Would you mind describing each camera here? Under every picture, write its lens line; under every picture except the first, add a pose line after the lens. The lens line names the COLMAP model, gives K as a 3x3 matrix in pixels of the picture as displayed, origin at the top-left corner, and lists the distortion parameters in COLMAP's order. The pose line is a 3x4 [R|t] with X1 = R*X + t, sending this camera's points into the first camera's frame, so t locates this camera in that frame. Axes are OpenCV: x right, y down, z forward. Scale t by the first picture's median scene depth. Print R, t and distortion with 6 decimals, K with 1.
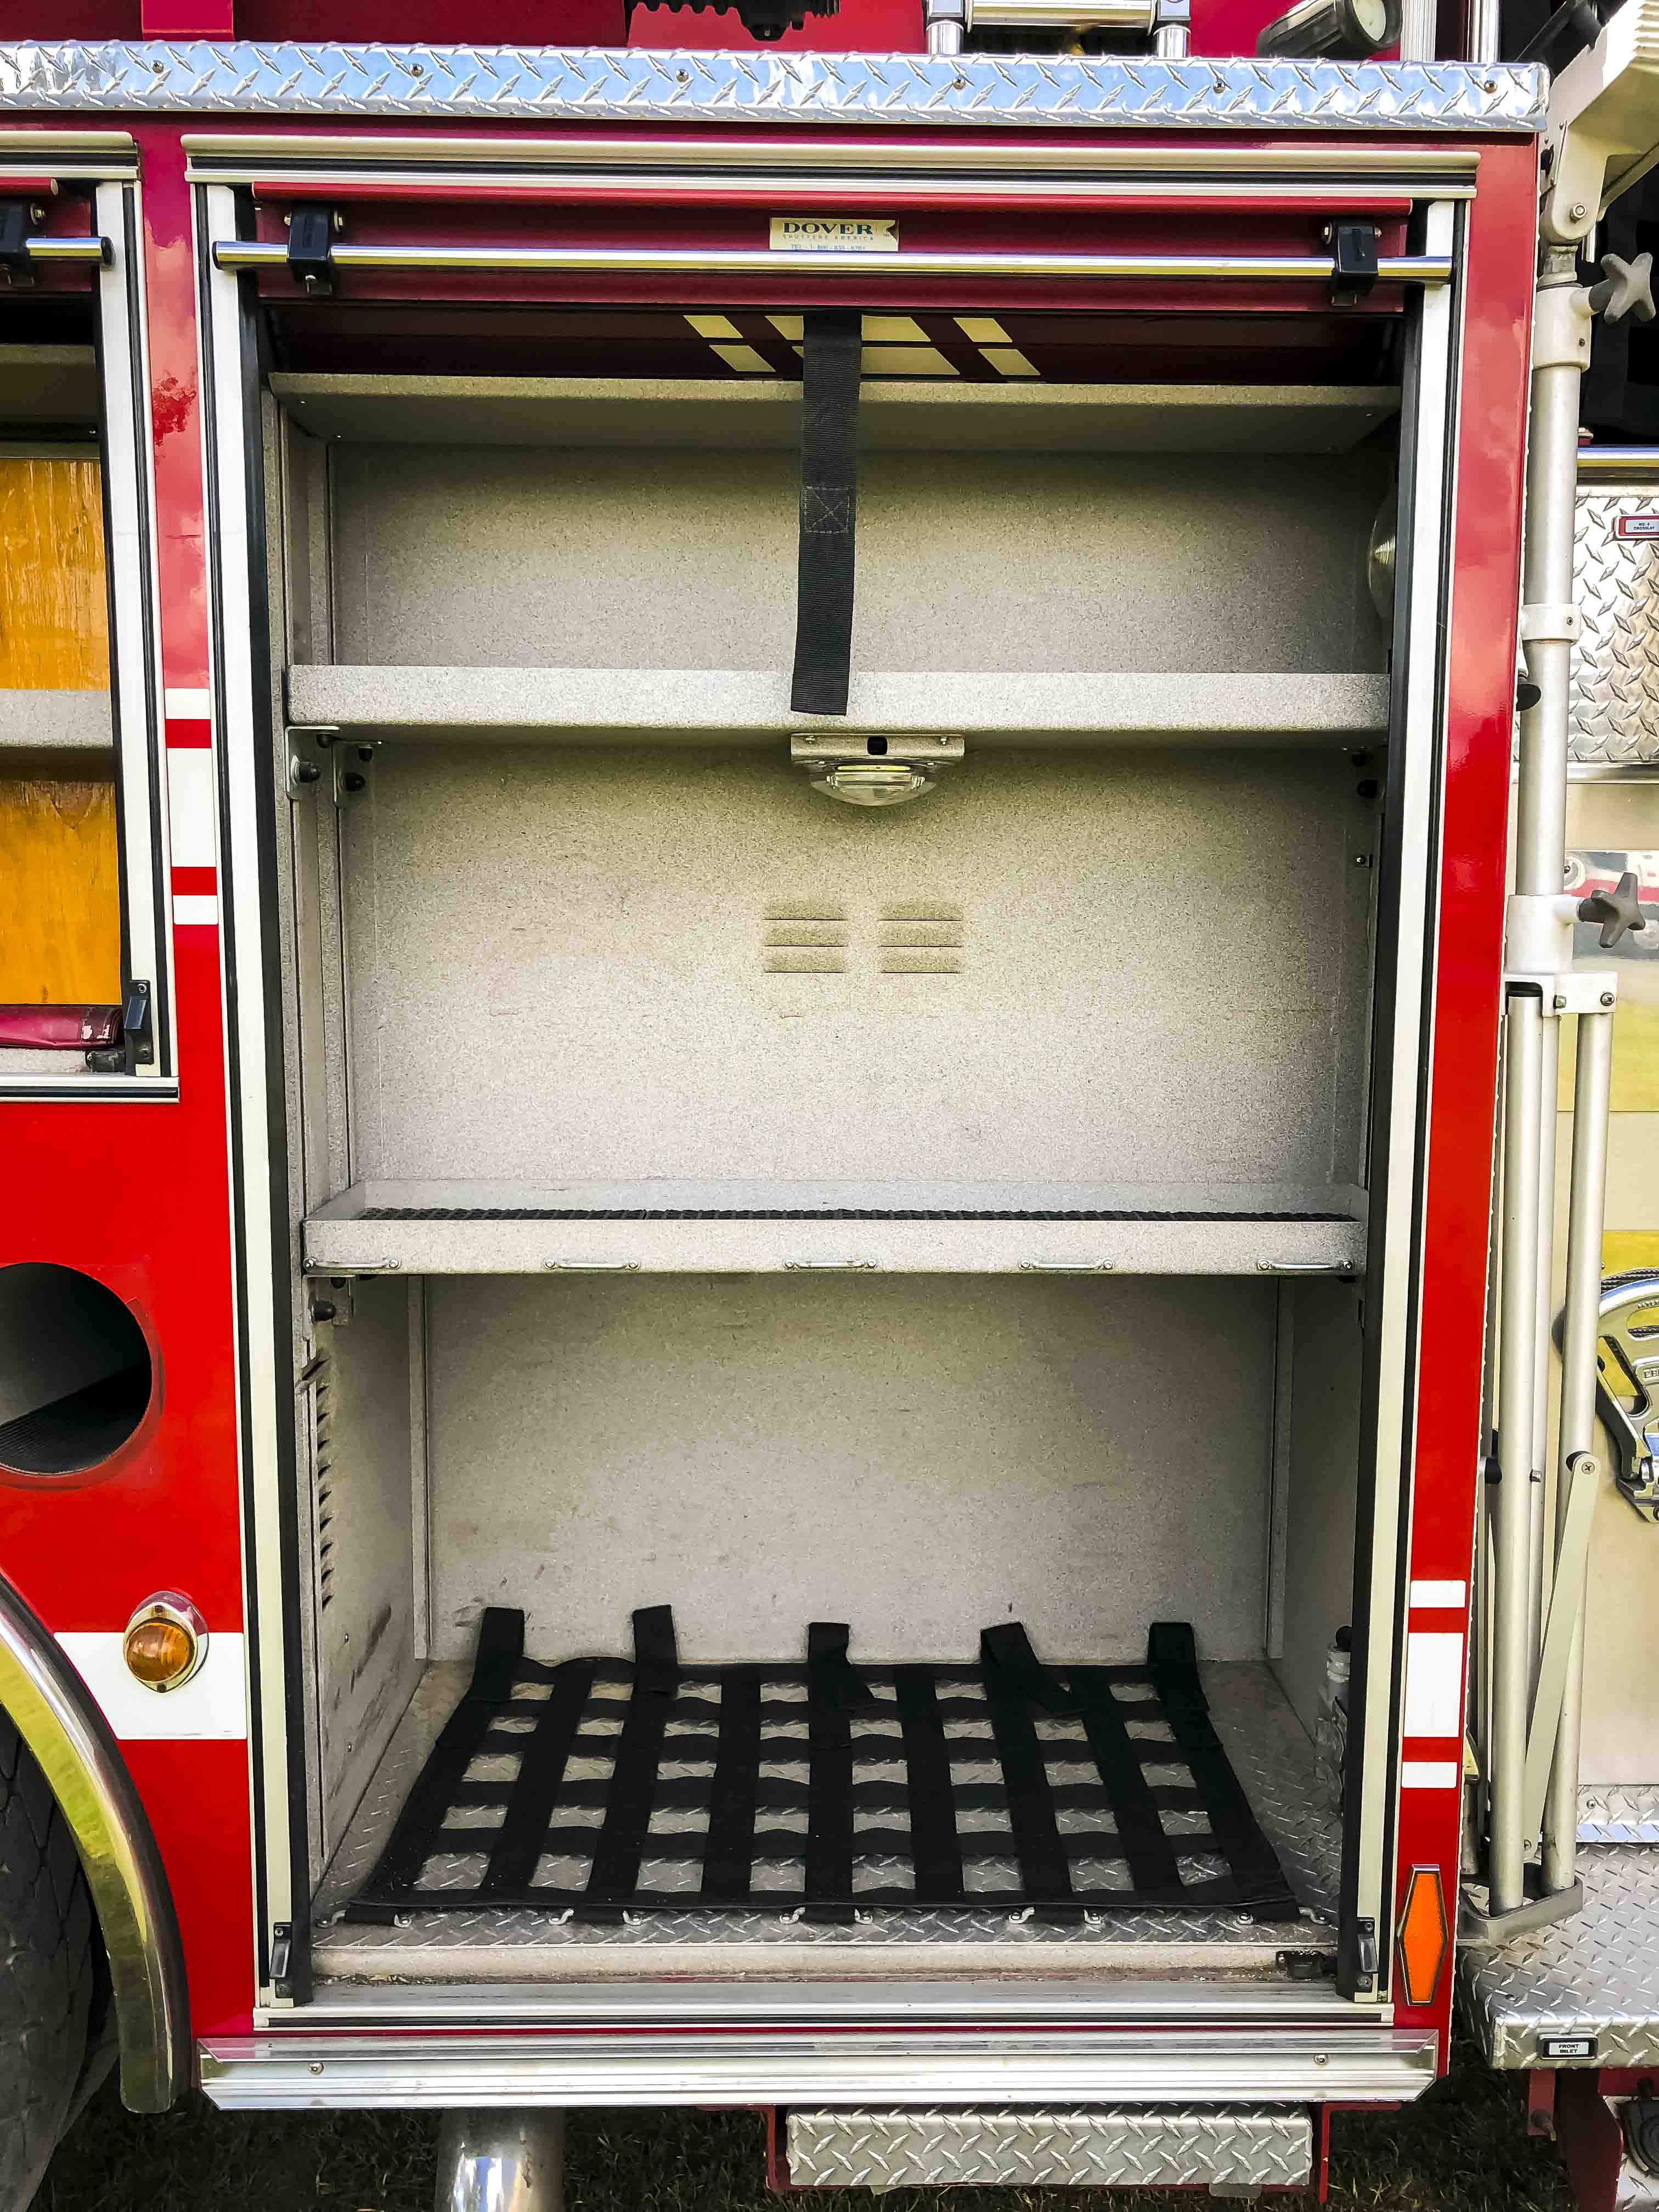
lens RADIAL K [[1814.0, 0, 831.8], [0, 1814.0, 1104.1], [0, 0, 1]] dist [0.040271, -0.051361]
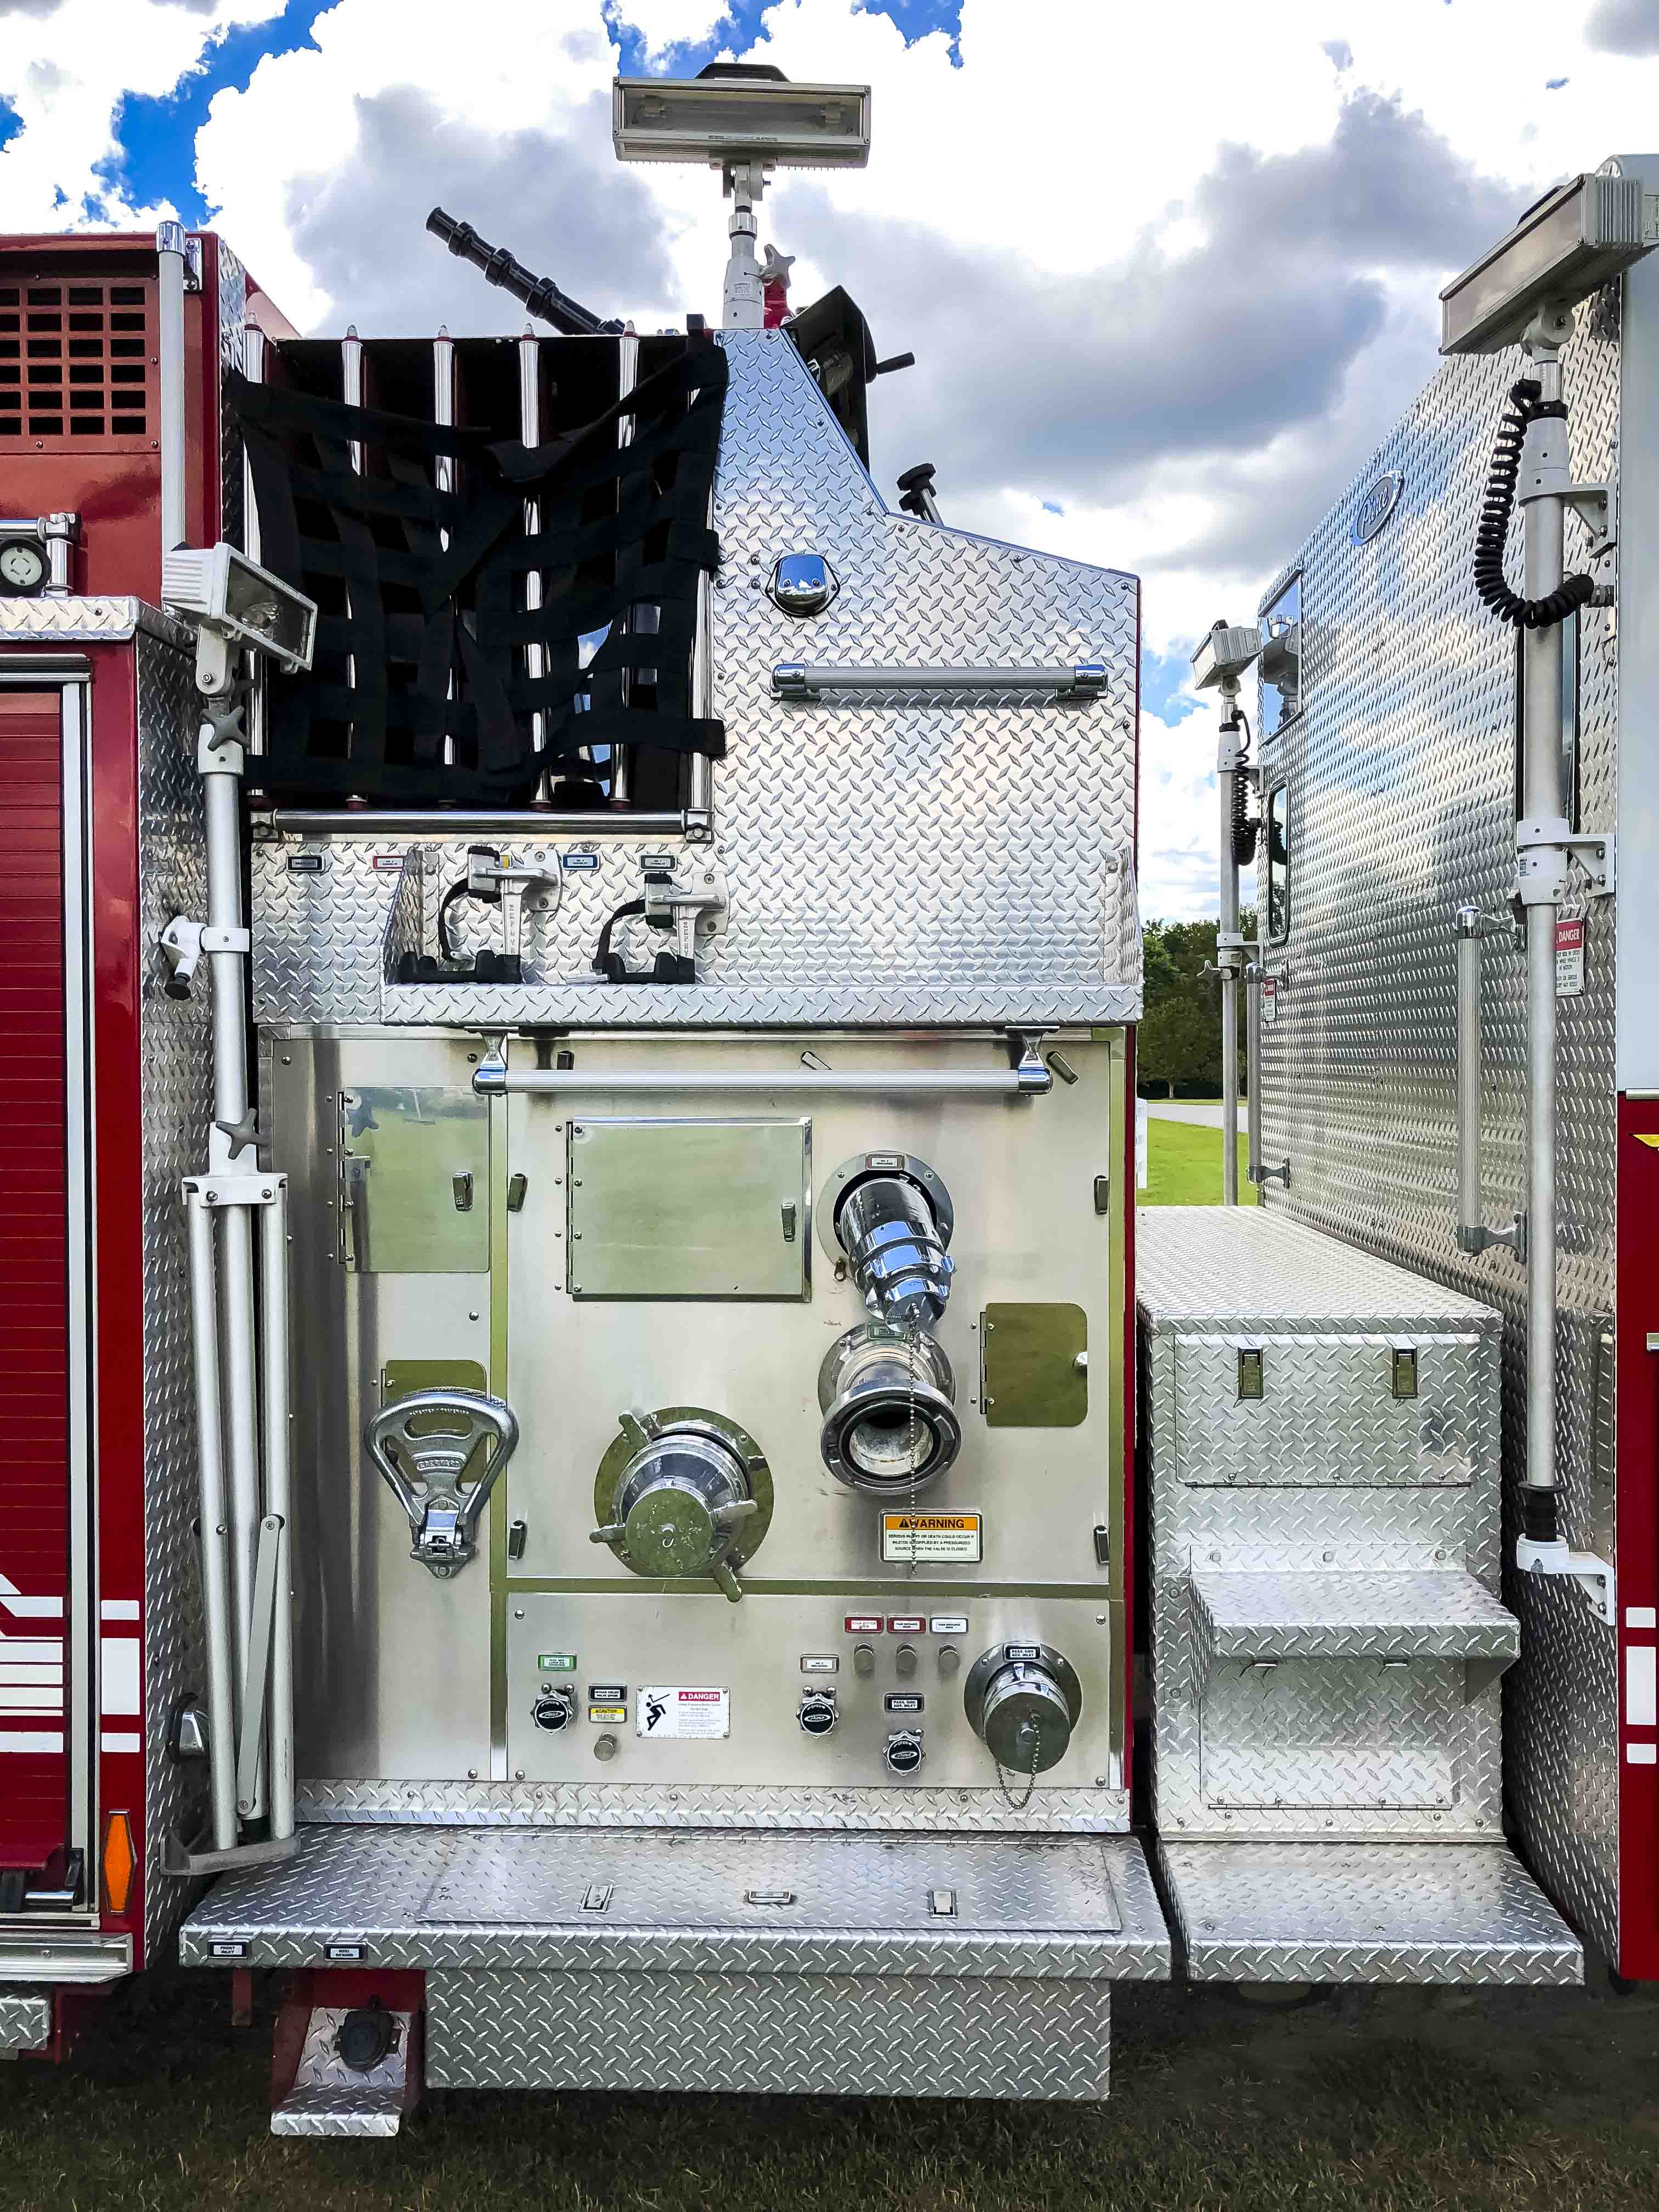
lens RADIAL K [[1814.0, 0, 846.7], [0, 1814.0, 1093.6], [0, 0, 1]] dist [0.040271, -0.051361]
pose [[0.998668, -0.003289, -0.051490, 0.942292], [-0.001963, 0.994820, -0.101631, 0.010673], [0.051558, 0.101597, 0.993489, -0.416723]]
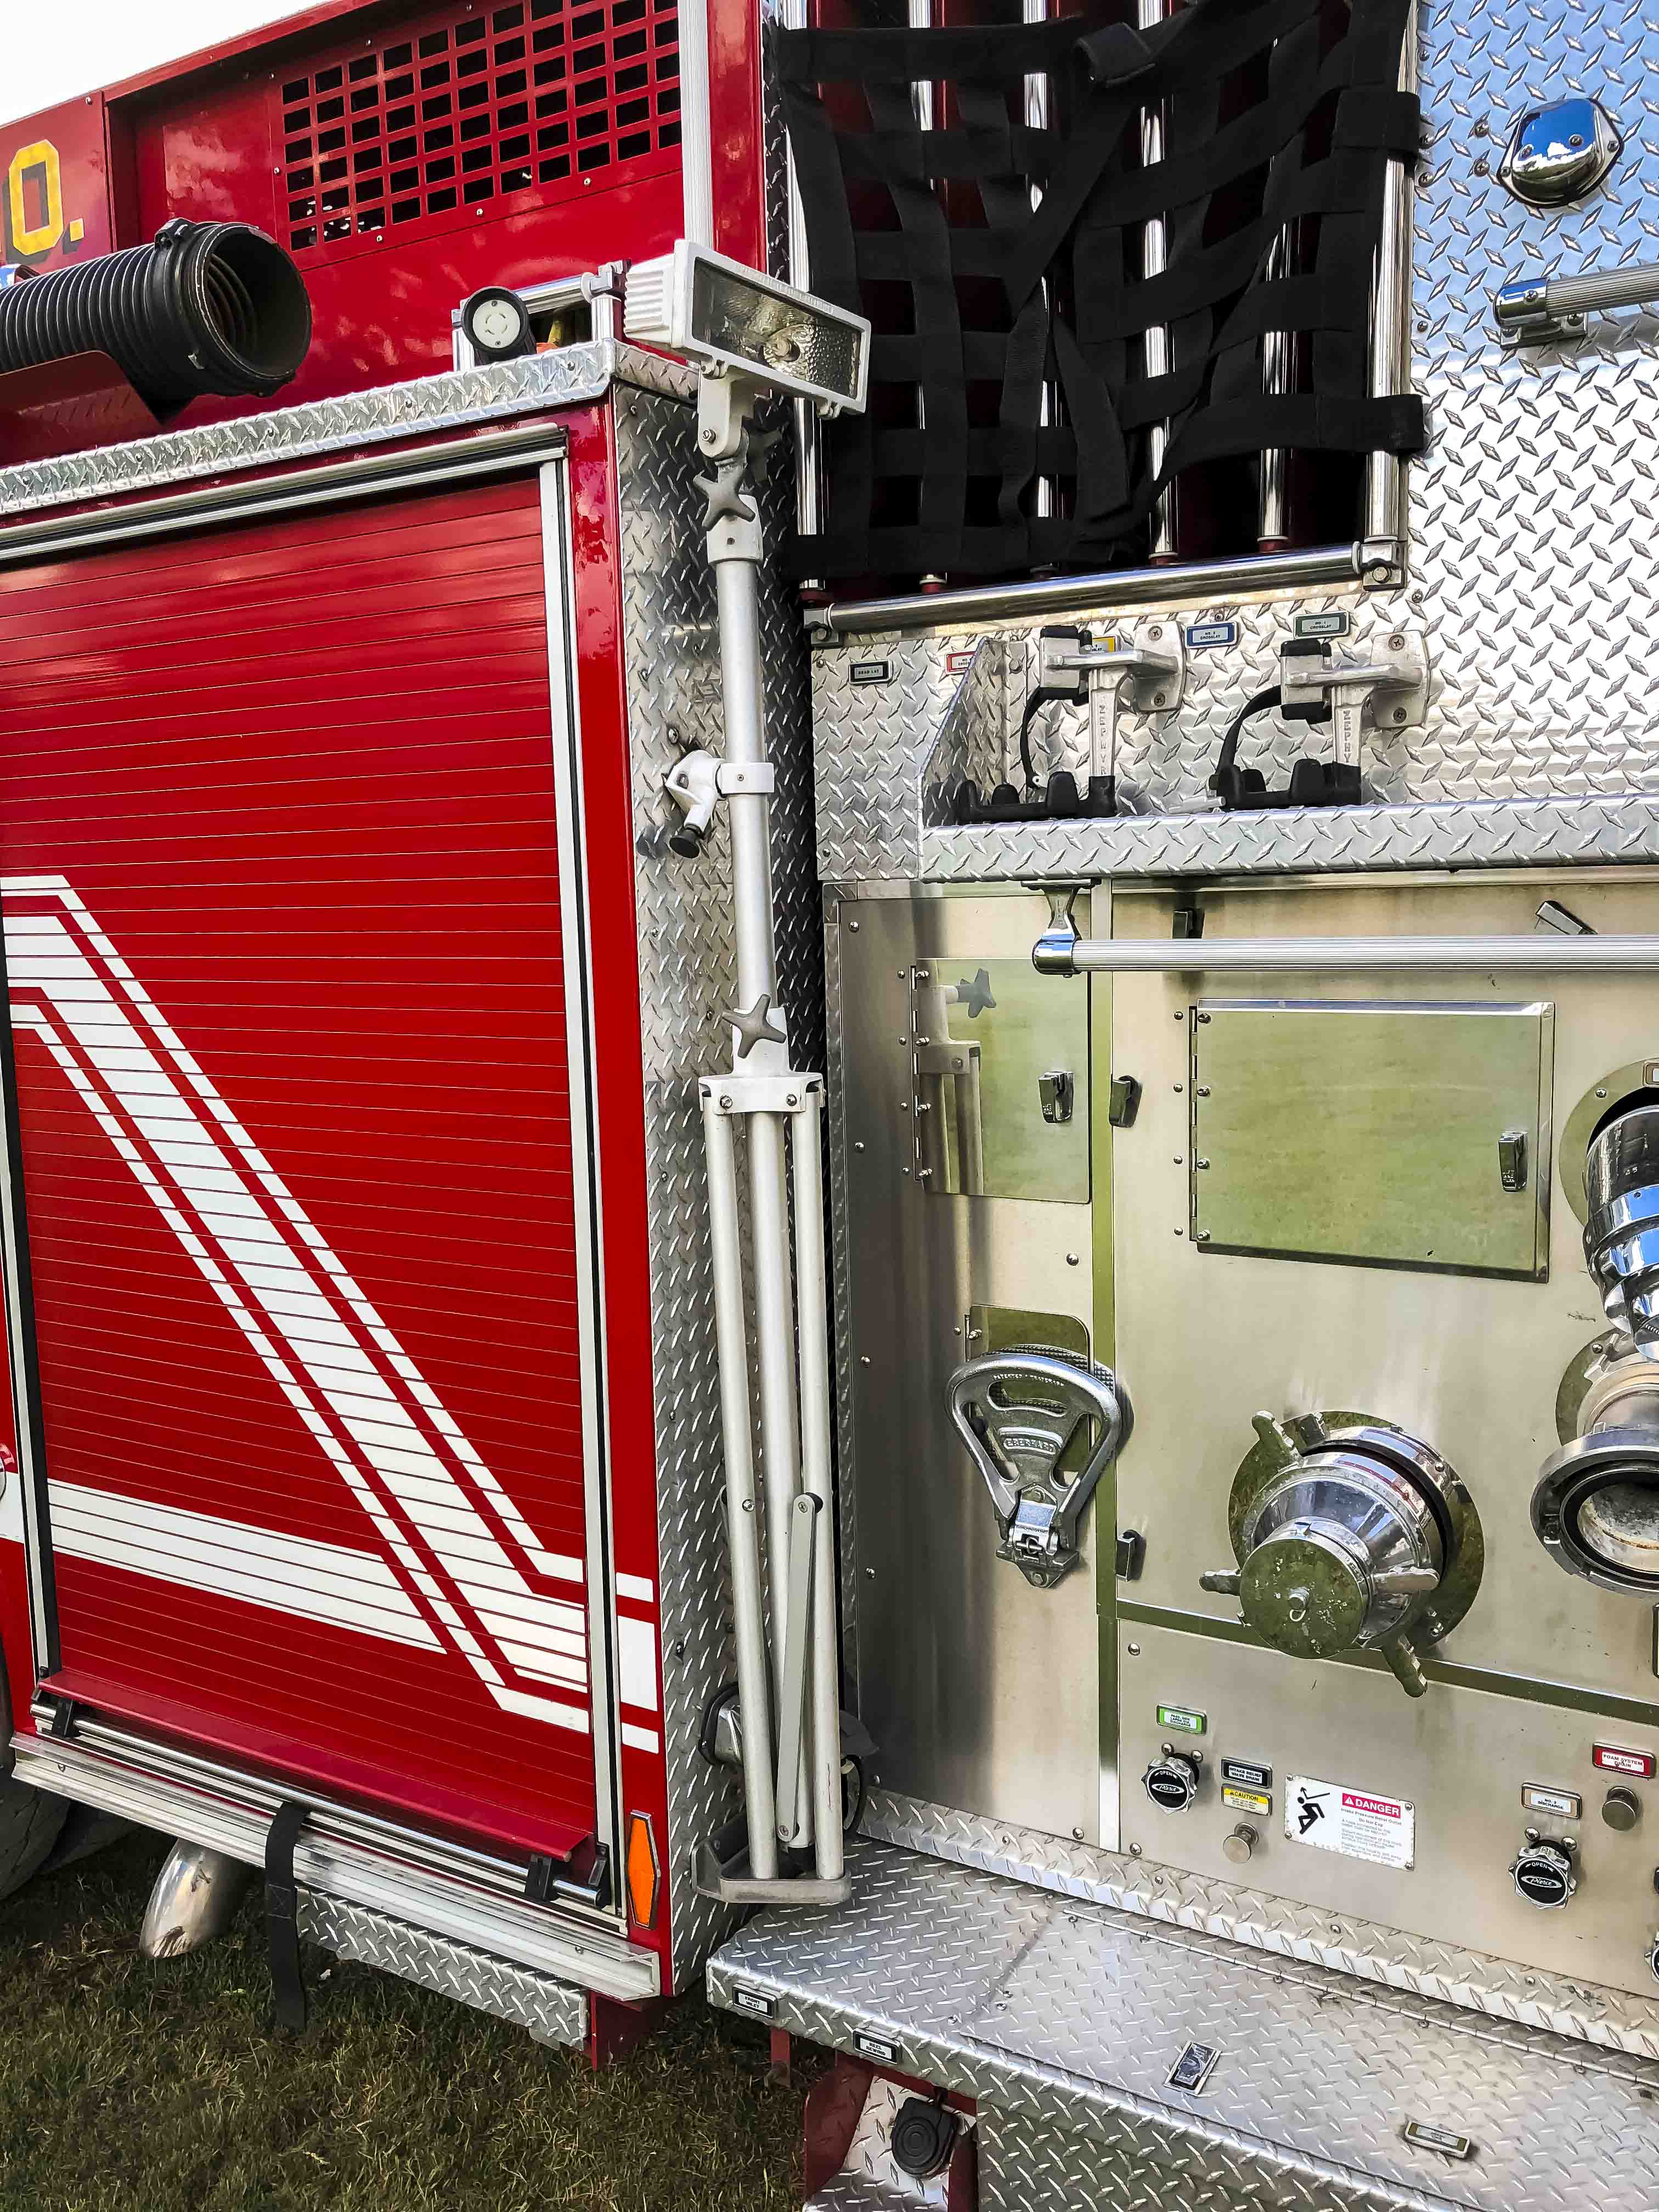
lens RADIAL K [[1814.0, 0, 819.8], [0, 1814.0, 1105.6], [0, 0, 1]] dist [0.040271, -0.051361]
pose [[0.844632, 0.037616, -0.534025, 1.030906], [-0.037582, 0.999234, 0.010943, -0.064348], [0.534027, 0.010827, 0.845398, 0.040153]]
